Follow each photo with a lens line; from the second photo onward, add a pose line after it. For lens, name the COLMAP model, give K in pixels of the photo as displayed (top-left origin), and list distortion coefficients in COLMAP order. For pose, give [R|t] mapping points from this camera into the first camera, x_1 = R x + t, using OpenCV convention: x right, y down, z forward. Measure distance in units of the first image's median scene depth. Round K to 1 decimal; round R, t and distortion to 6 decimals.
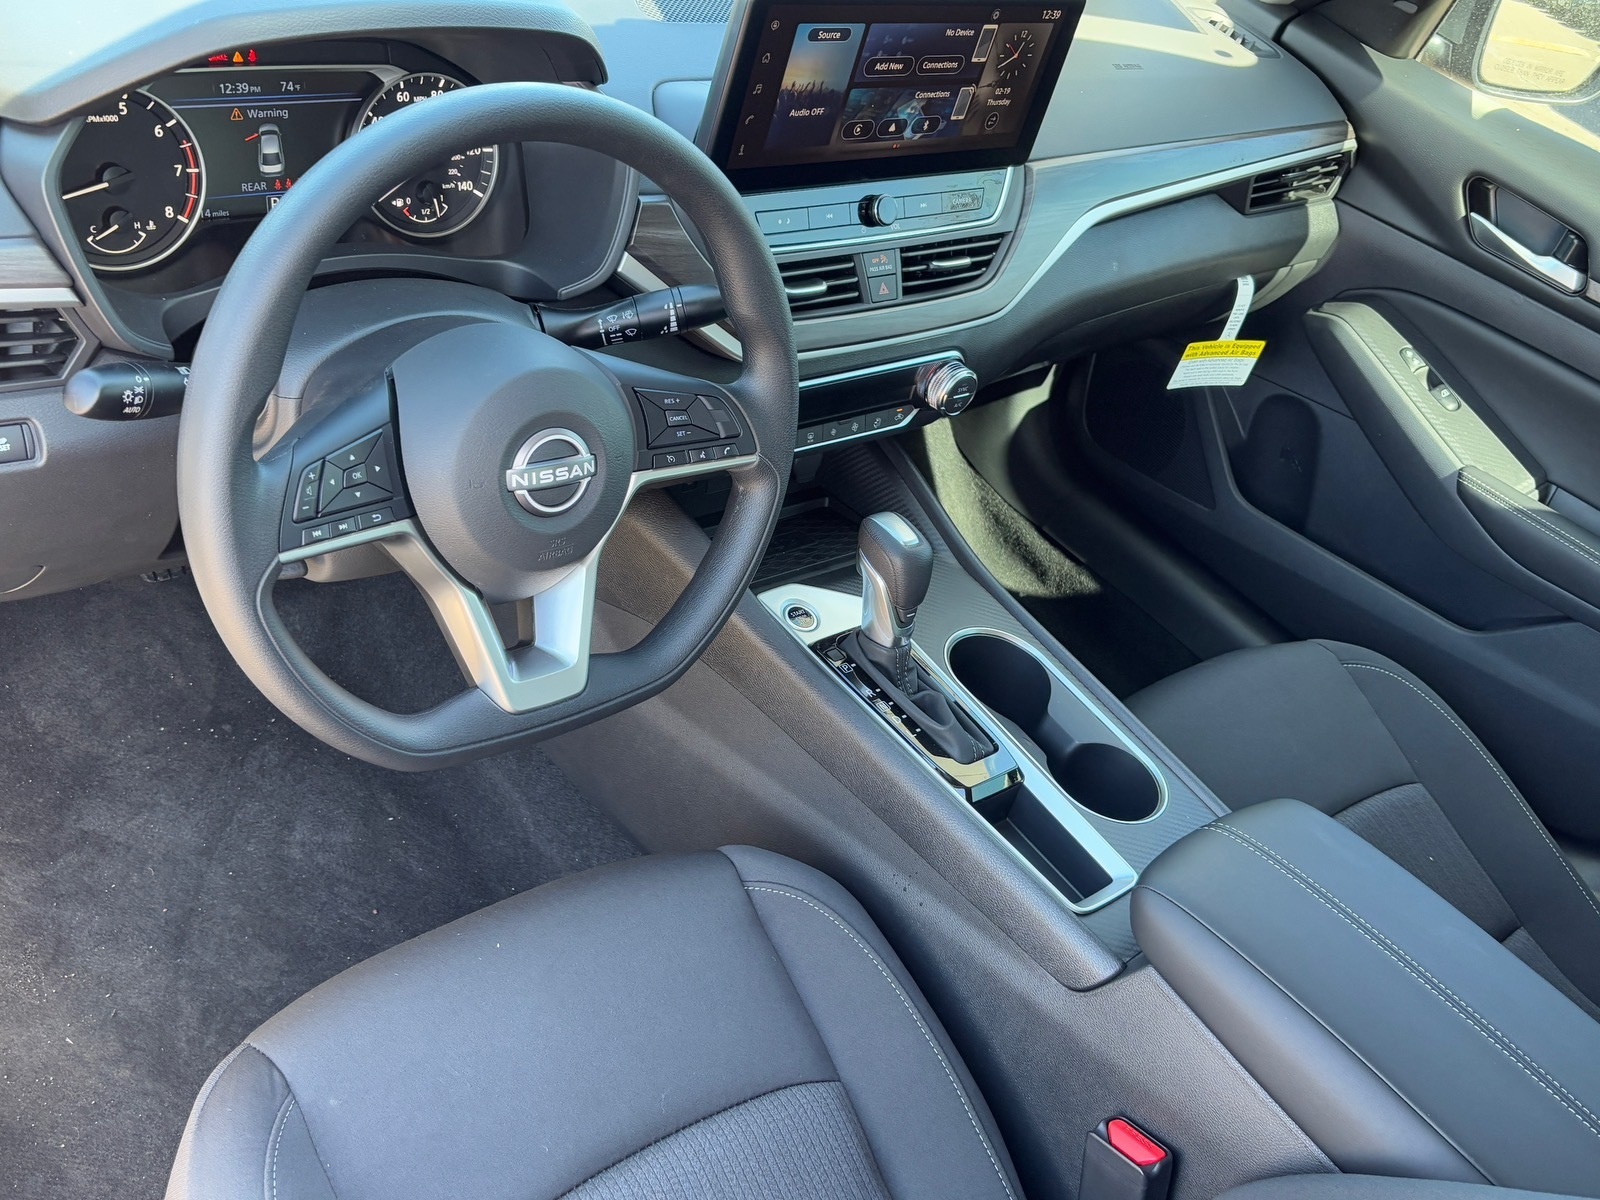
lens RADIAL K [[1537.7, 0, 778.7], [0, 1537.7, 608.0], [0, 0, 1]] dist [-0.003709, 0.000000]
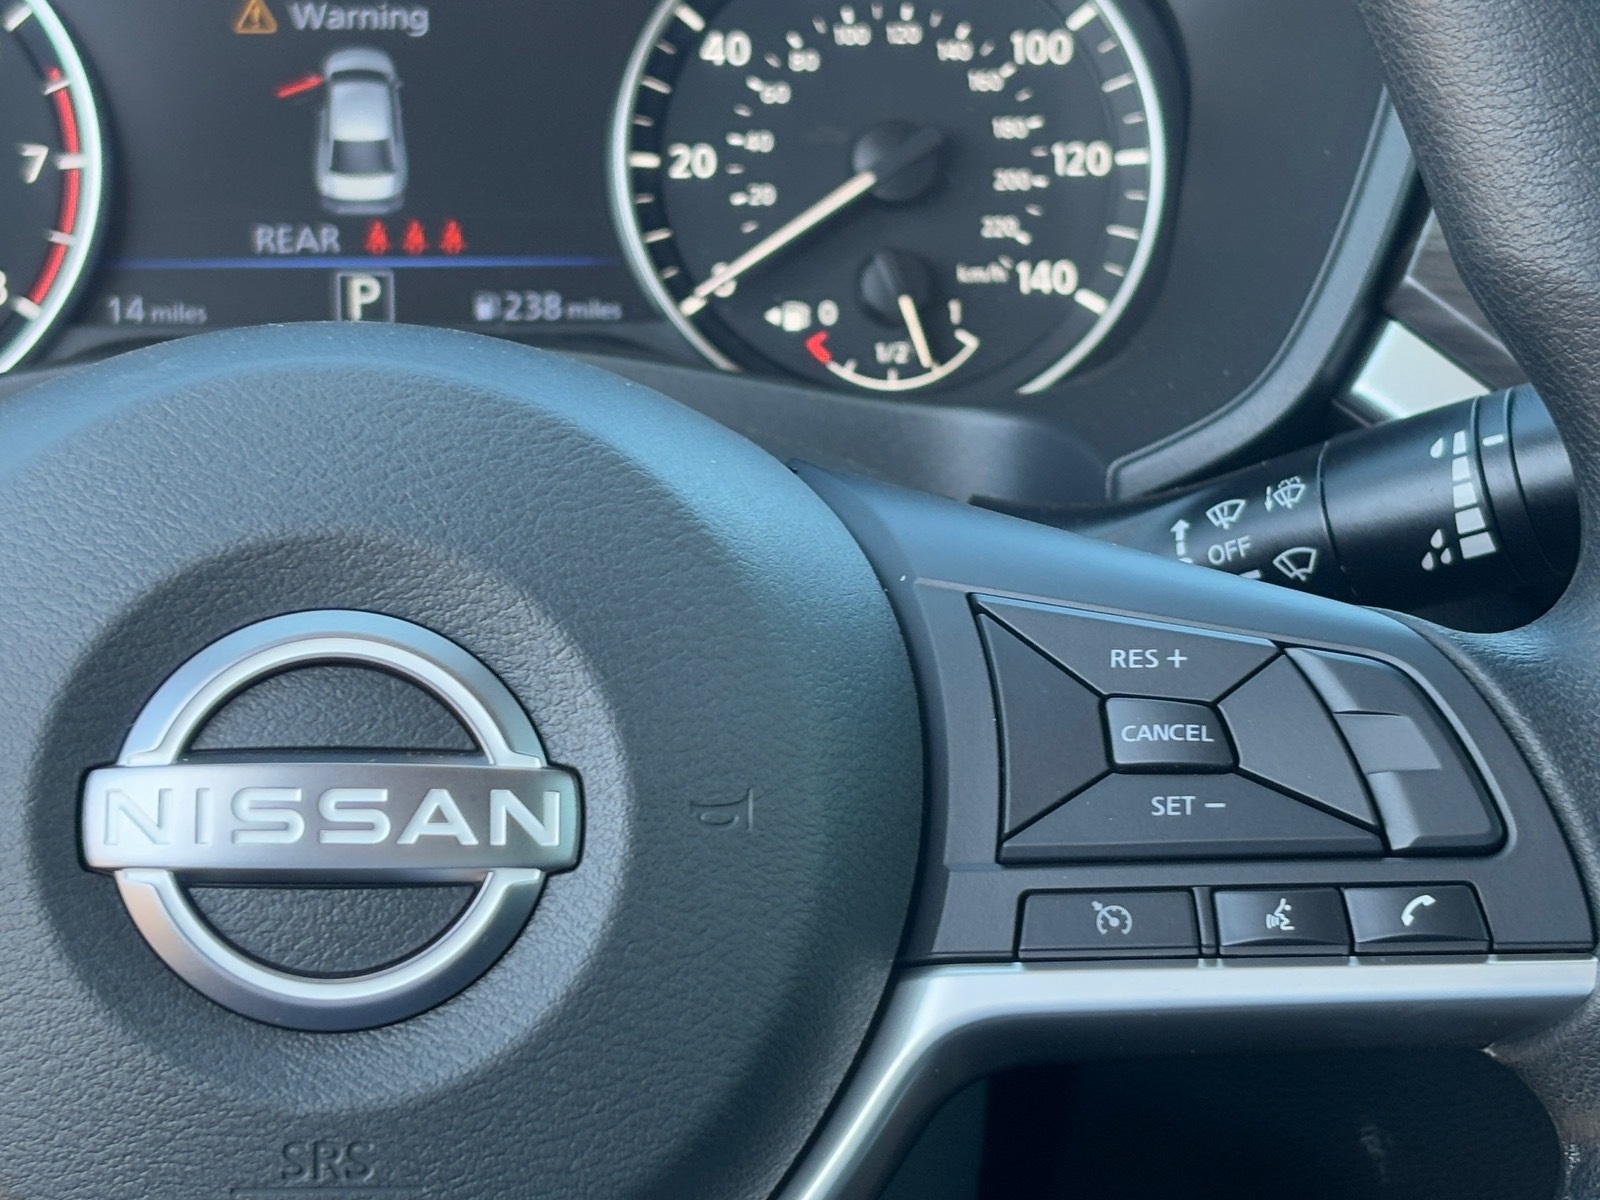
lens RADIAL K [[3712.1, 0, 846.1], [0, 3712.1, 572.5], [0, 0, 1]] dist [0.126211, 0.000000]
pose [[0.812217, -0.077963, -0.578122, 0.169367], [-0.186556, 0.904272, -0.384043, 0.053434], [0.552720, 0.419779, 0.719921, 0.503784]]
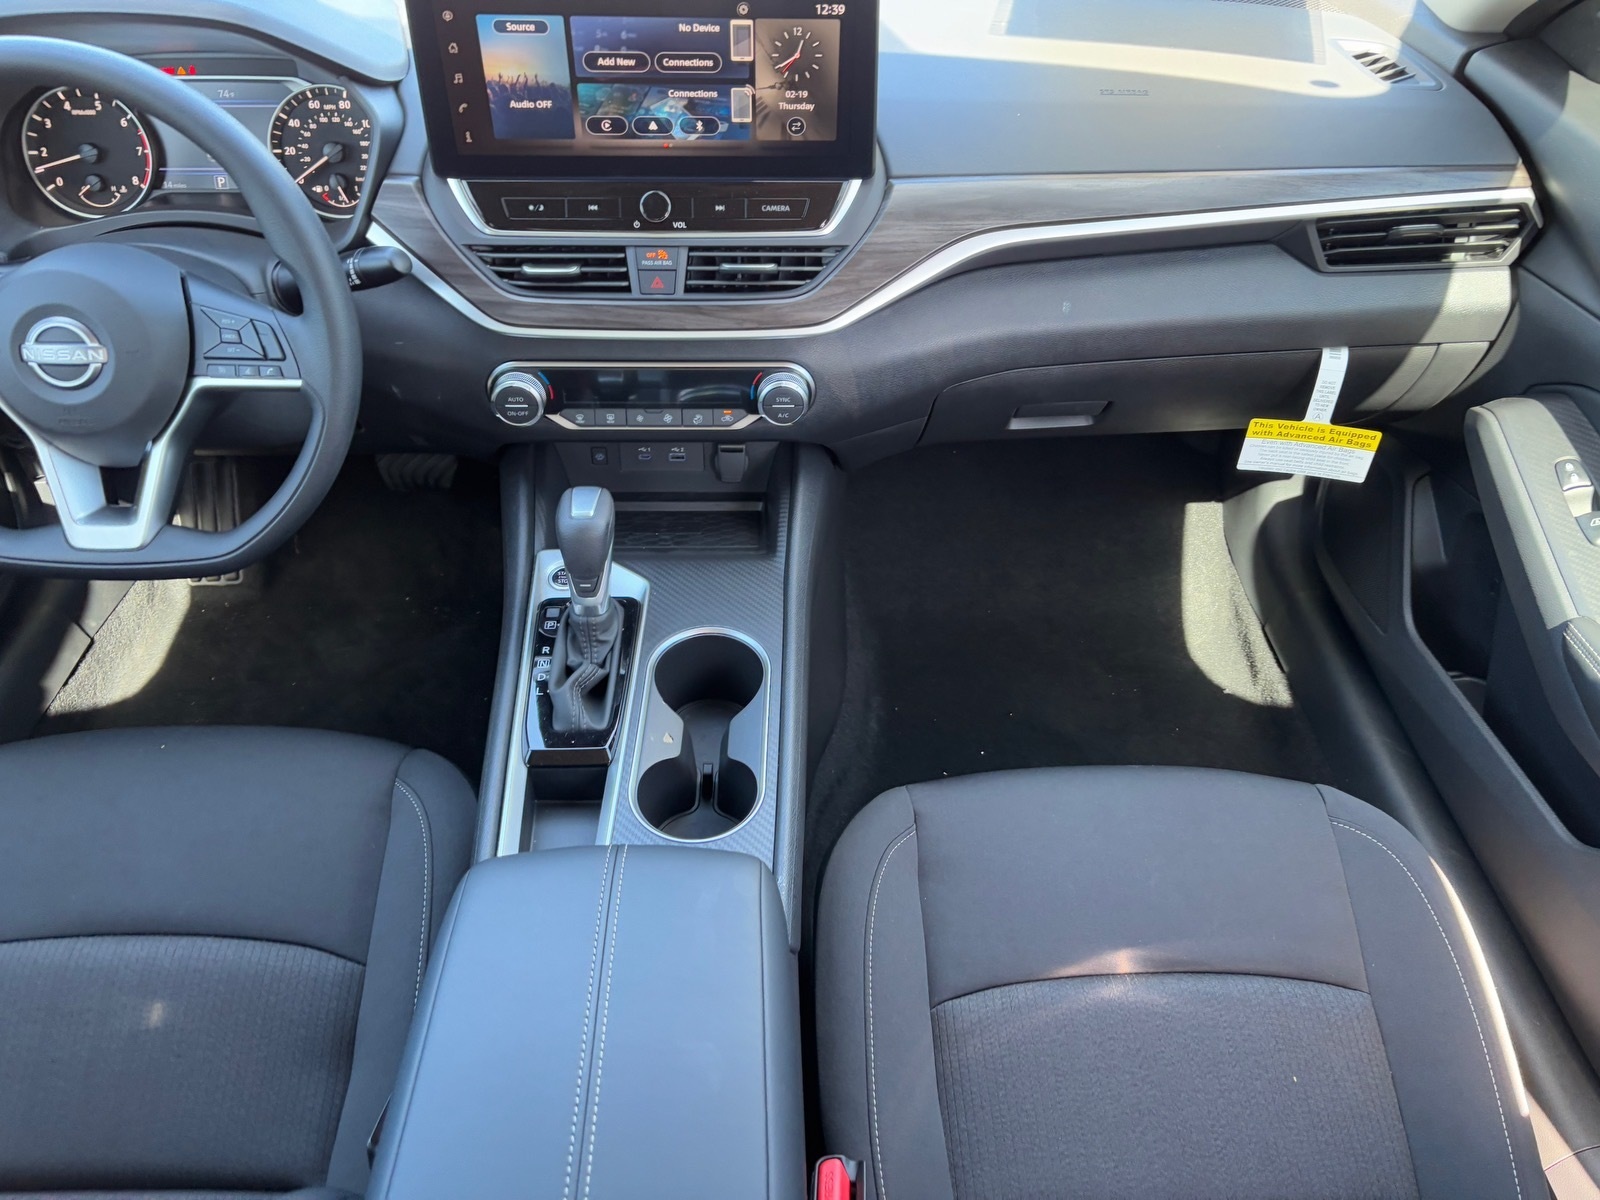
lens RADIAL K [[1199.2, 0, 800.5], [0, 1199.2, 604.0], [0, 0, 1]] dist [0.025660, -0.044562]
pose [[0.774705, 0.199762, -0.599940, 0.742749], [-0.229359, 0.972945, 0.027789, -0.042276], [0.589260, 0.116073, 0.799562, 0.459231]]
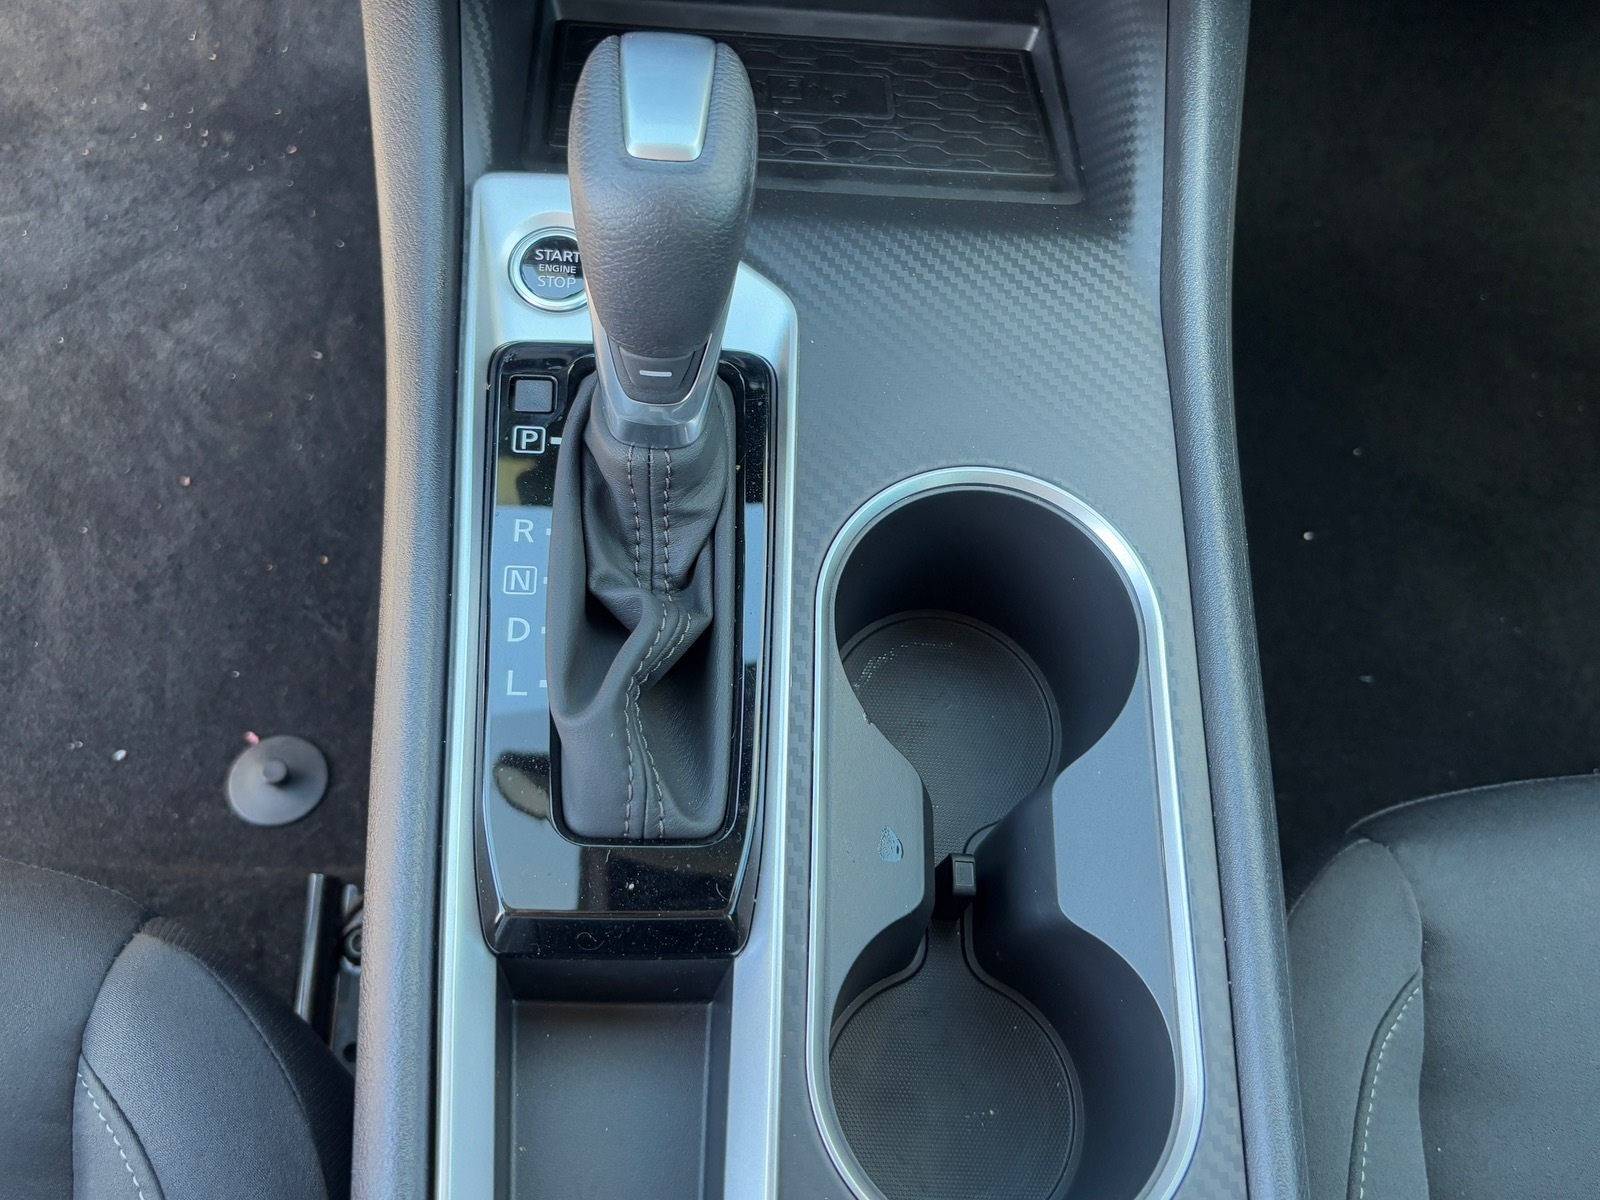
lens RADIAL K [[1493.6, 0, 804.0], [0, 1493.6, 596.7], [0, 0, 1]] dist [0.003470, 0.000000]
pose [[0.785250, 0.449513, -0.425819, 0.291320], [-0.302645, 0.878610, 0.369393, -0.088387], [0.540175, -0.161194, 0.825971, 0.788686]]
